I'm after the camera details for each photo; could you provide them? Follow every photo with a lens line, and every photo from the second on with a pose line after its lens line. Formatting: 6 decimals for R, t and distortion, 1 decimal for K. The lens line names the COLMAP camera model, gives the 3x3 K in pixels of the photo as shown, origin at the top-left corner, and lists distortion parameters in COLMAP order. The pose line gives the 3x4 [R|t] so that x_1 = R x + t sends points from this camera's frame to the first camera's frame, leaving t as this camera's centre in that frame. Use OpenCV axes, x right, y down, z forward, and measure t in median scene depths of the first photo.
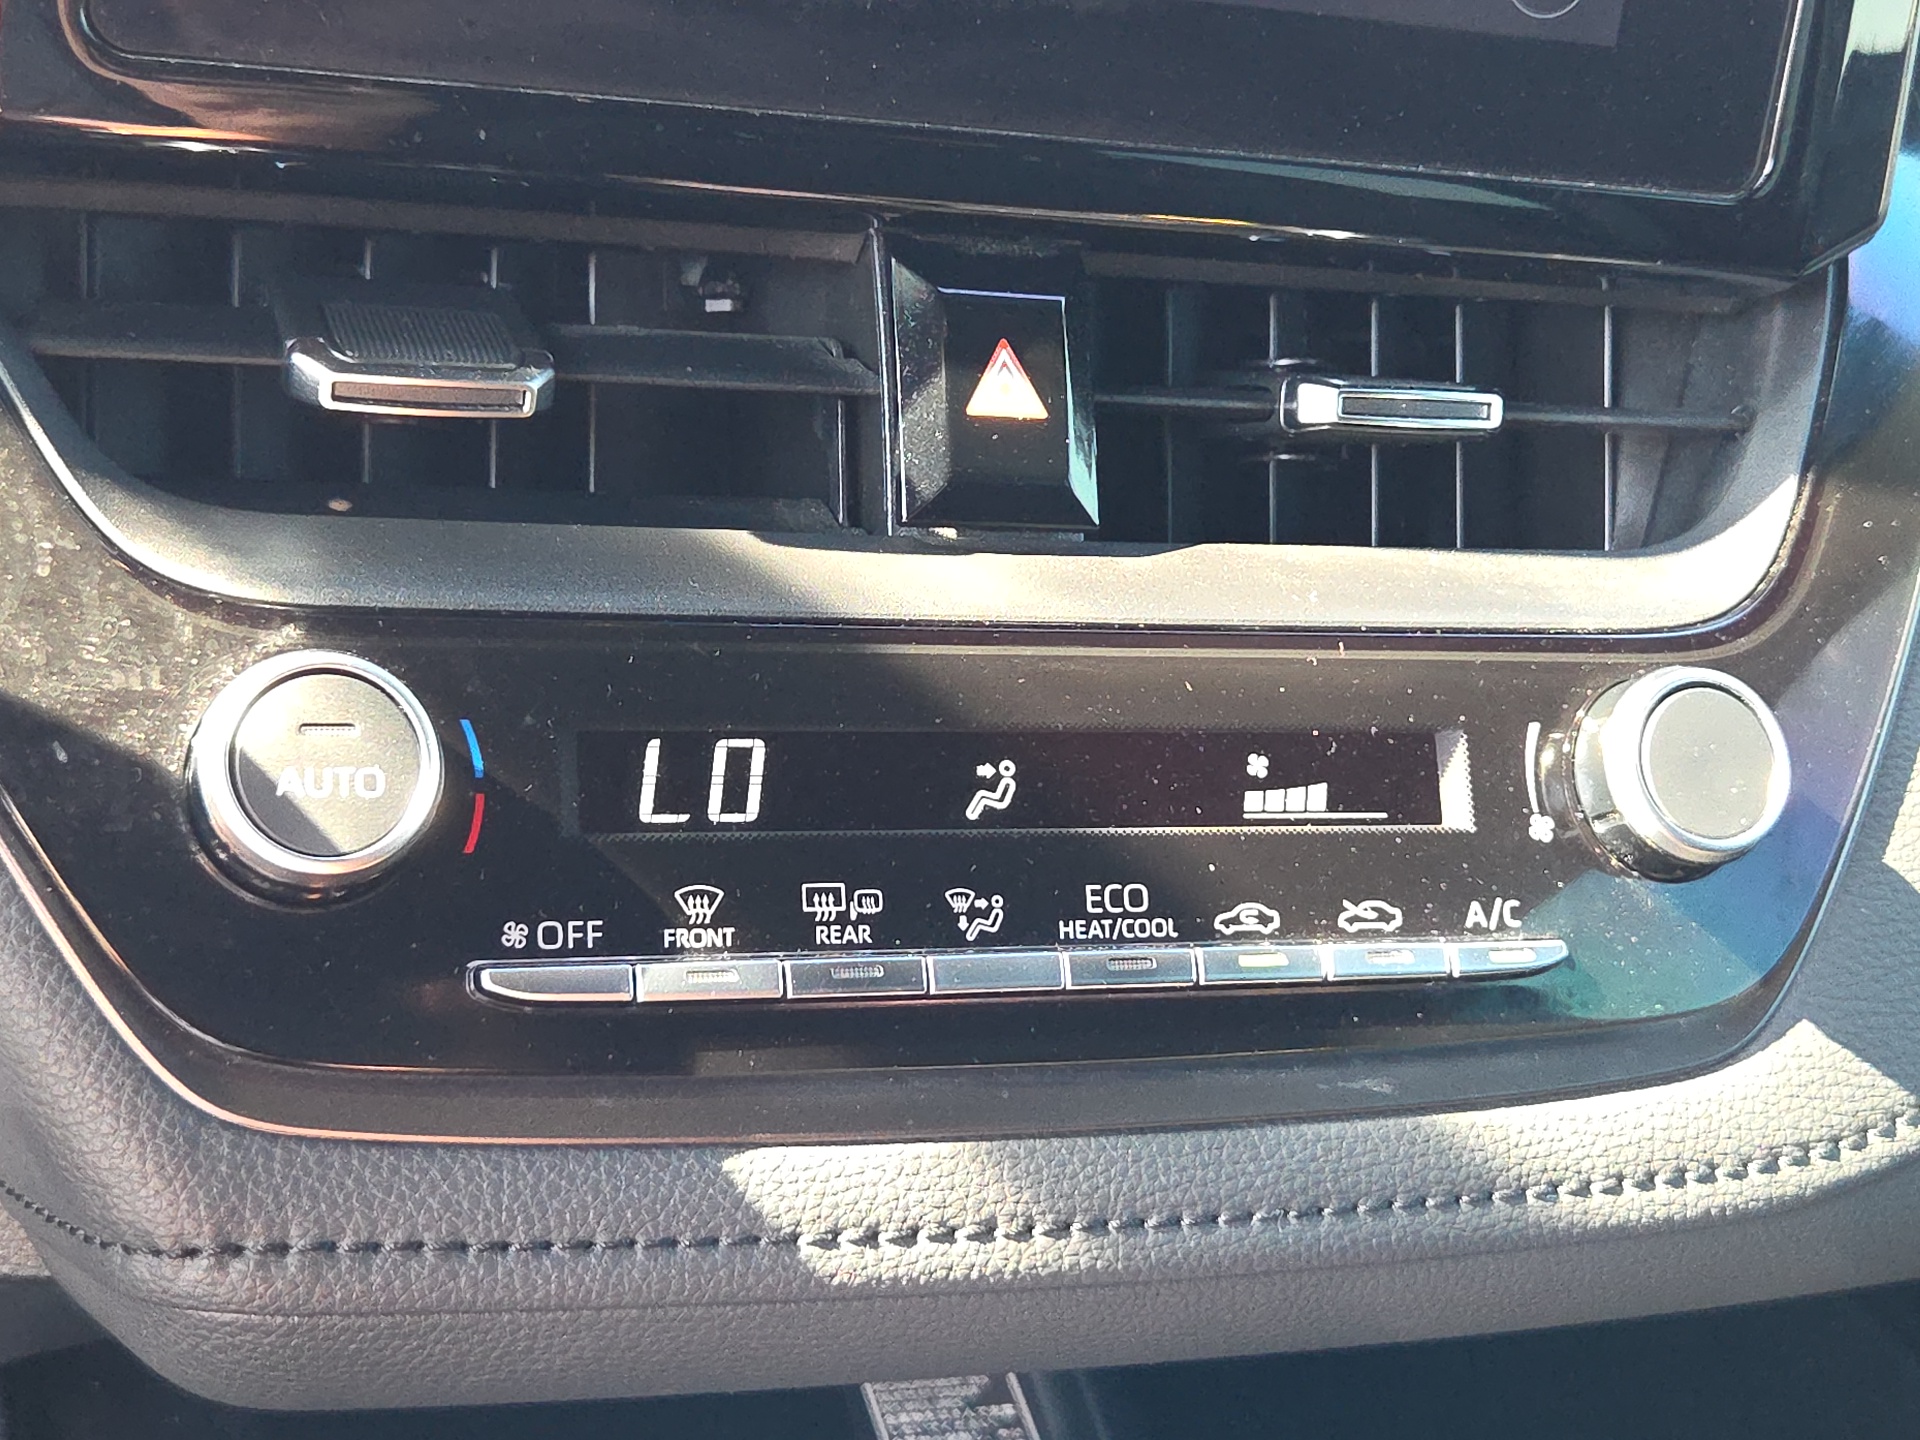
lens RADIAL K [[2786.4, 0, 951.5], [0, 2786.4, 712.4], [0, 0, 1]] dist [0.017677, 0.000000]
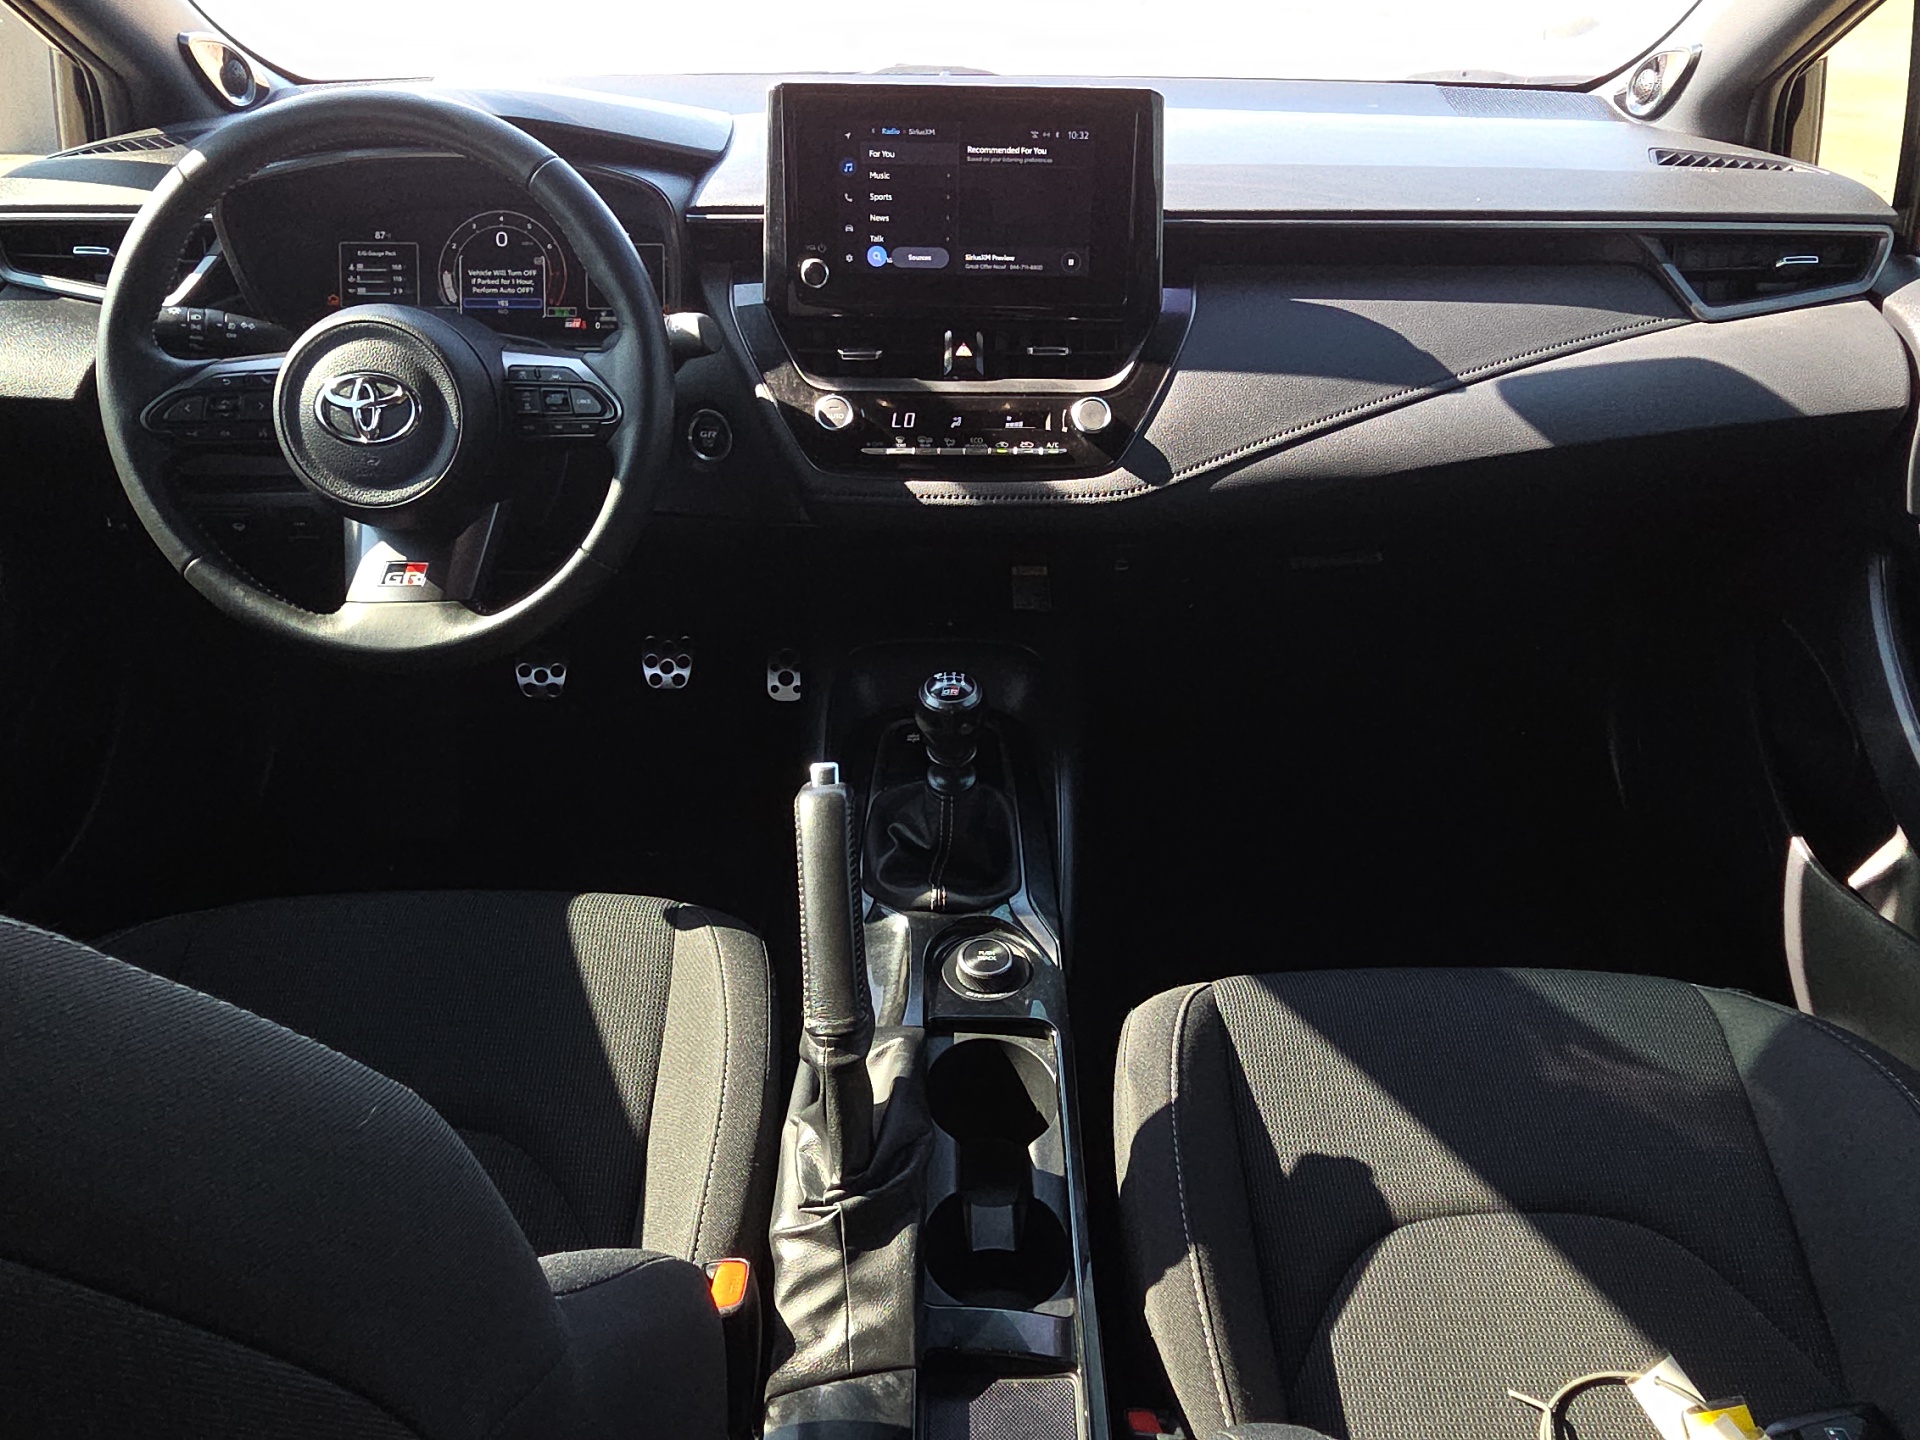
lens RADIAL K [[1366.6, 0, 956.1], [0, 1366.6, 703.5], [0, 0, 1]] dist [0.009681, -0.000201]
pose [[0.947049, 0.020933, -0.320405, 0.923196], [0.004368, 0.996940, 0.078042, 0.384335], [0.321058, -0.075310, 0.944060, -1.675136]]
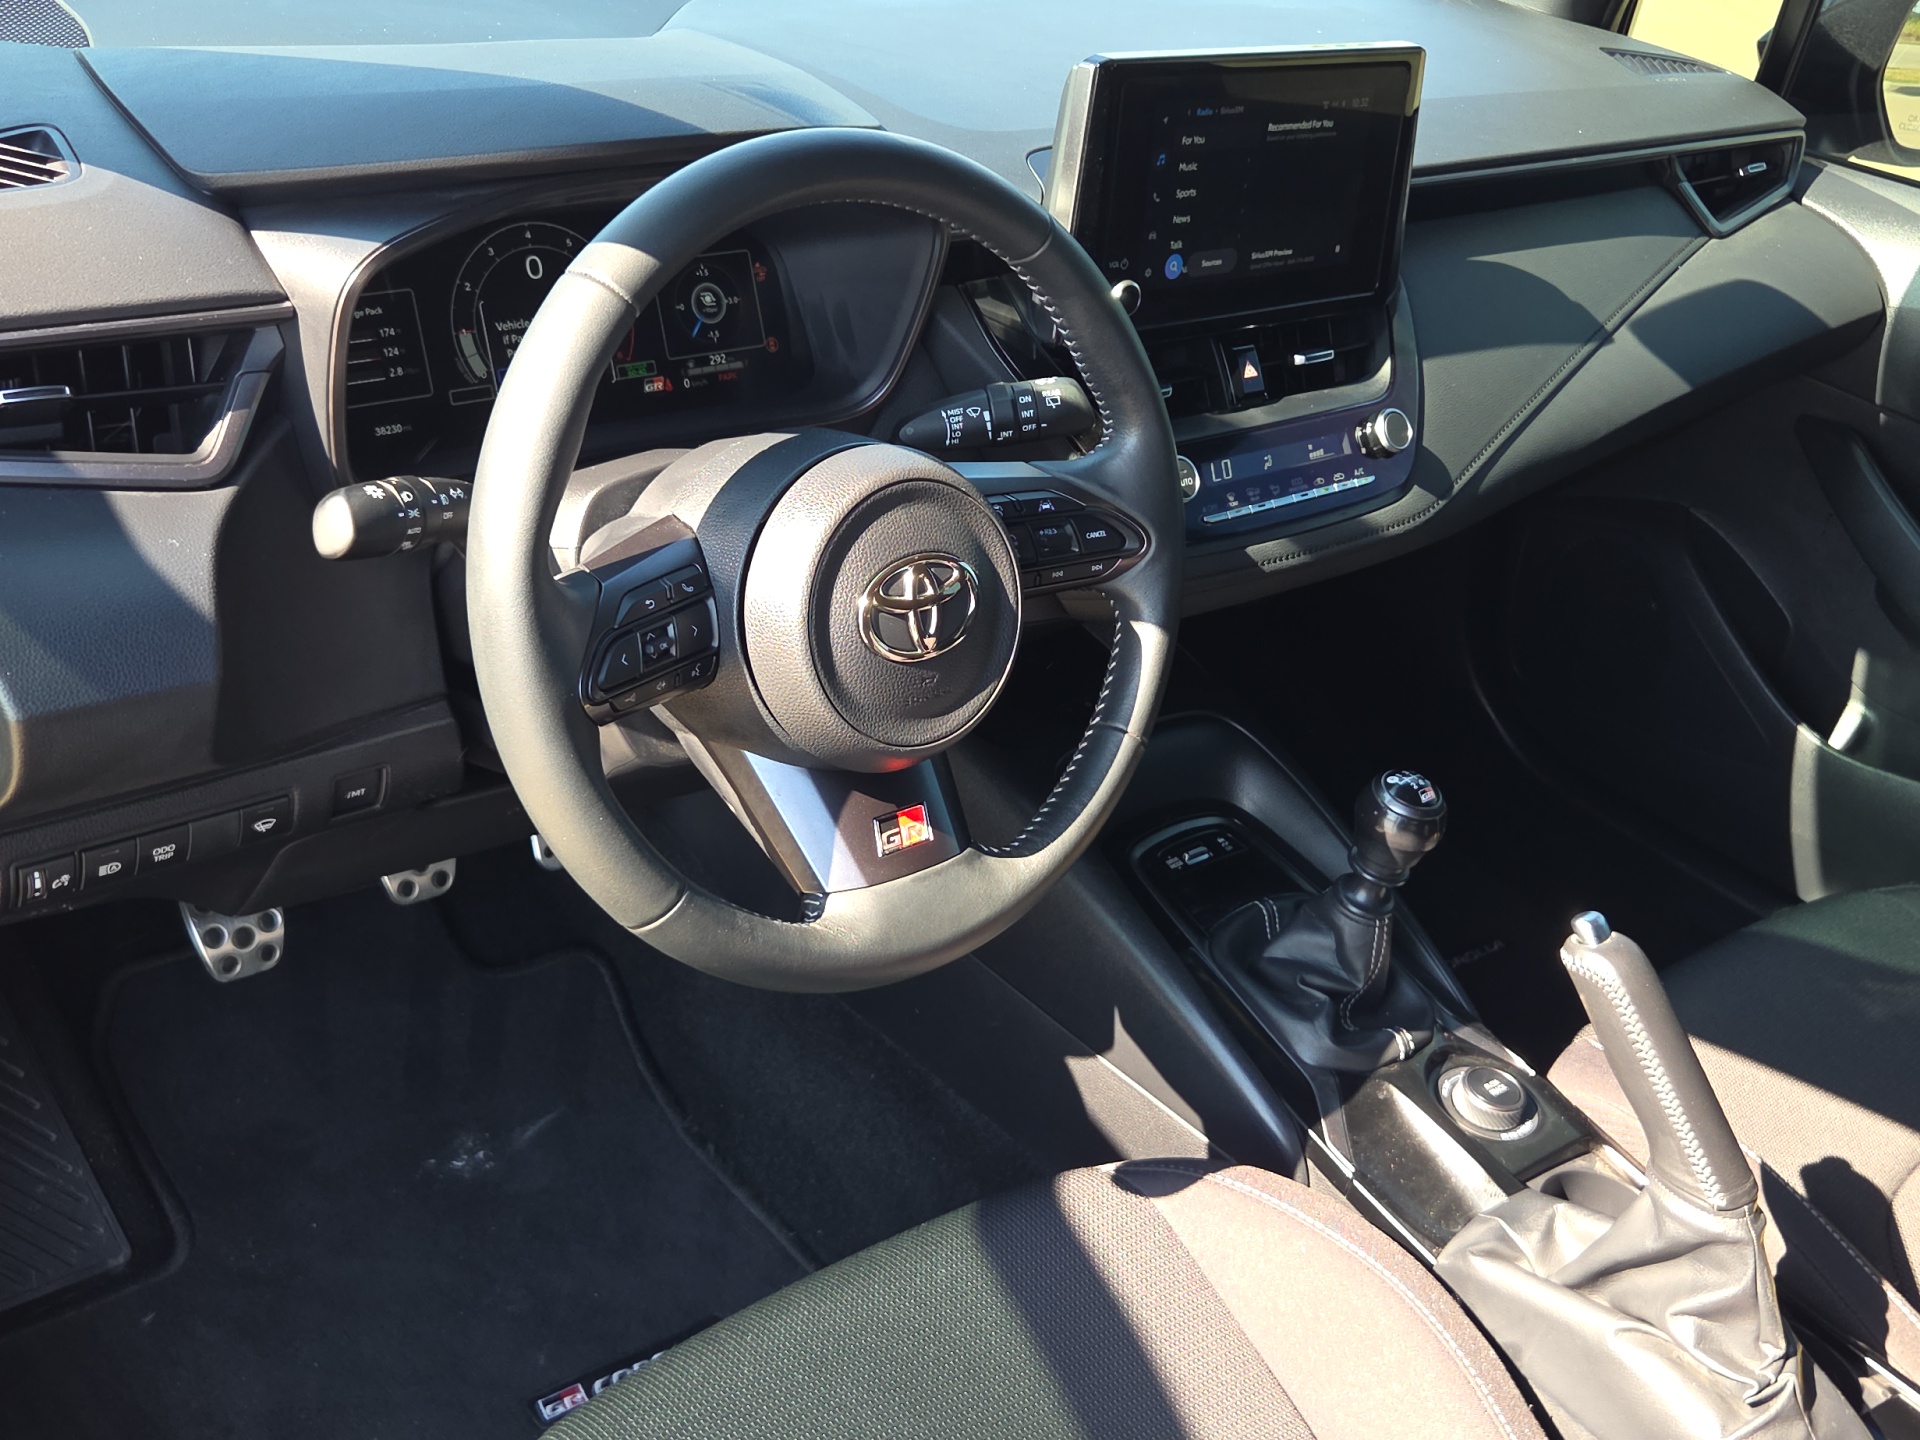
lens RADIAL K [[2154.5, 0, 961.9], [0, 2154.5, 686.8], [0, 0, 1]] dist [0.008692, 0.000000]
pose [[0.926132, -0.199296, 0.320250, -1.634551], [0.151075, 0.973934, 0.169199, -0.283240], [-0.345623, -0.108319, 0.932101, -2.108411]]
